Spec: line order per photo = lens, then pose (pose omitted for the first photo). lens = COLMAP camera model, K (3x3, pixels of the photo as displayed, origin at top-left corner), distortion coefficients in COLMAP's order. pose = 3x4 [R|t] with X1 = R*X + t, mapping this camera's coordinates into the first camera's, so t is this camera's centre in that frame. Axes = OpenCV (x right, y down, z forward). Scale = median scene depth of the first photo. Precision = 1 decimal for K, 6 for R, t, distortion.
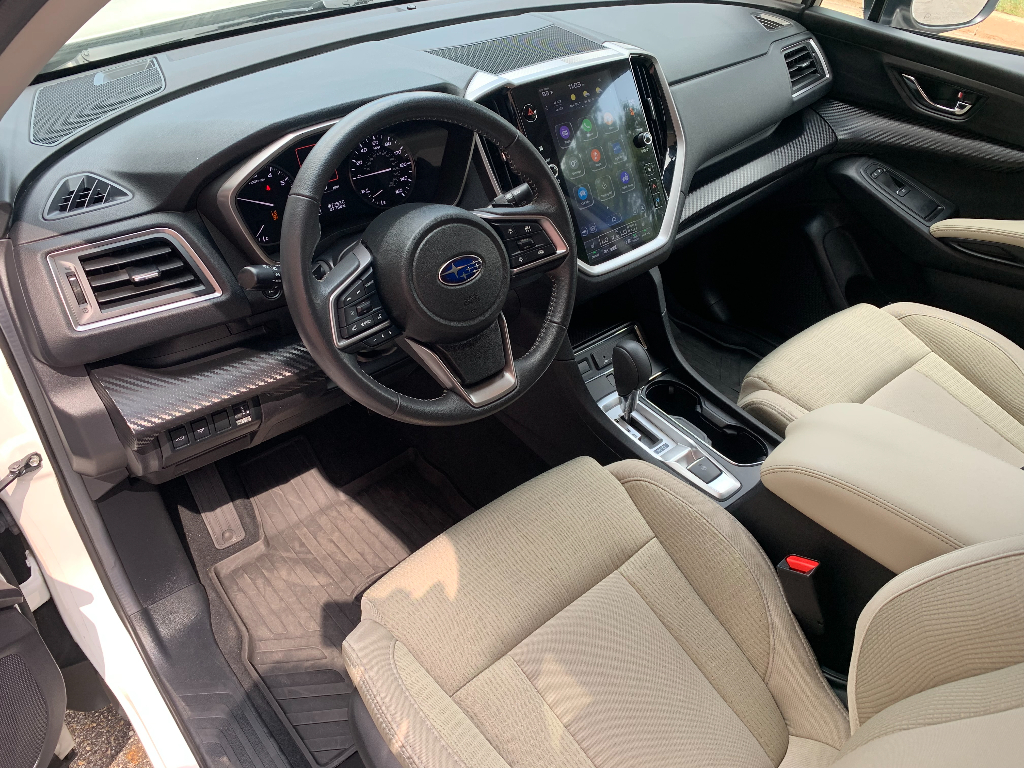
lens RADIAL K [[774.7, 0, 502.1], [0, 774.7, 388.3], [0, 0, 1]] dist [0.045010, -0.021391]
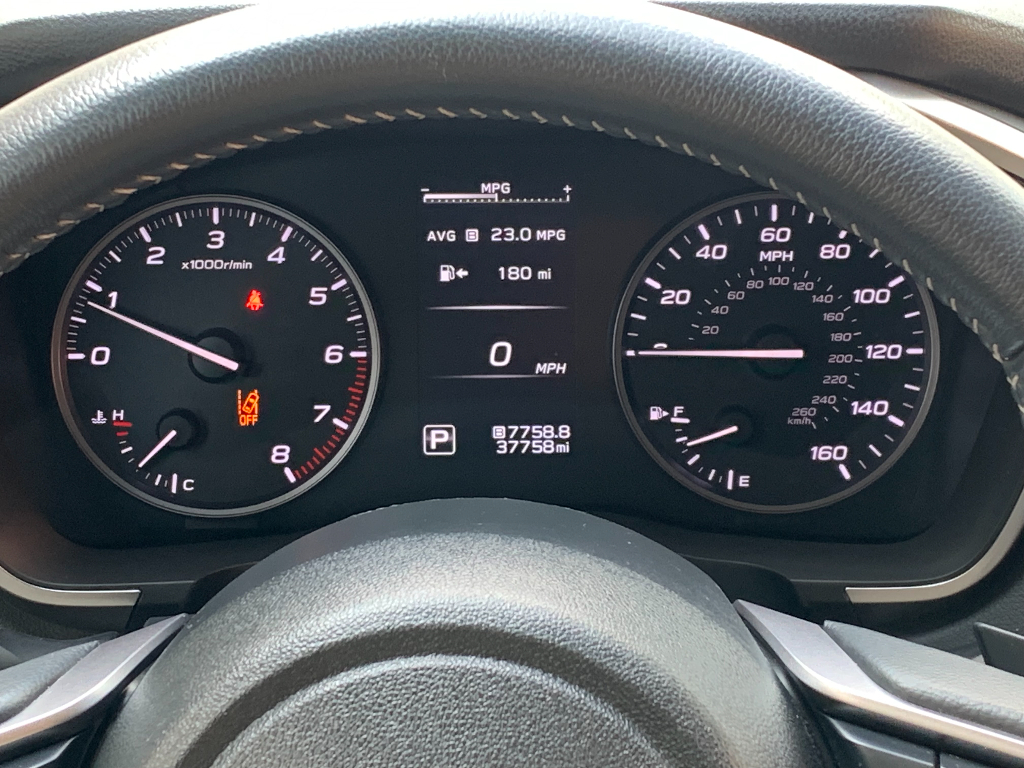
lens RADIAL K [[2229.8, 0, 513.9], [0, 2229.8, 381.3], [0, 0, 1]] dist [0.133341, 0.000000]
pose [[0.779535, 0.239549, -0.578742, 0.169948], [-0.377307, 0.917115, -0.128607, -0.158039], [0.499965, 0.318617, 0.805306, 0.433463]]
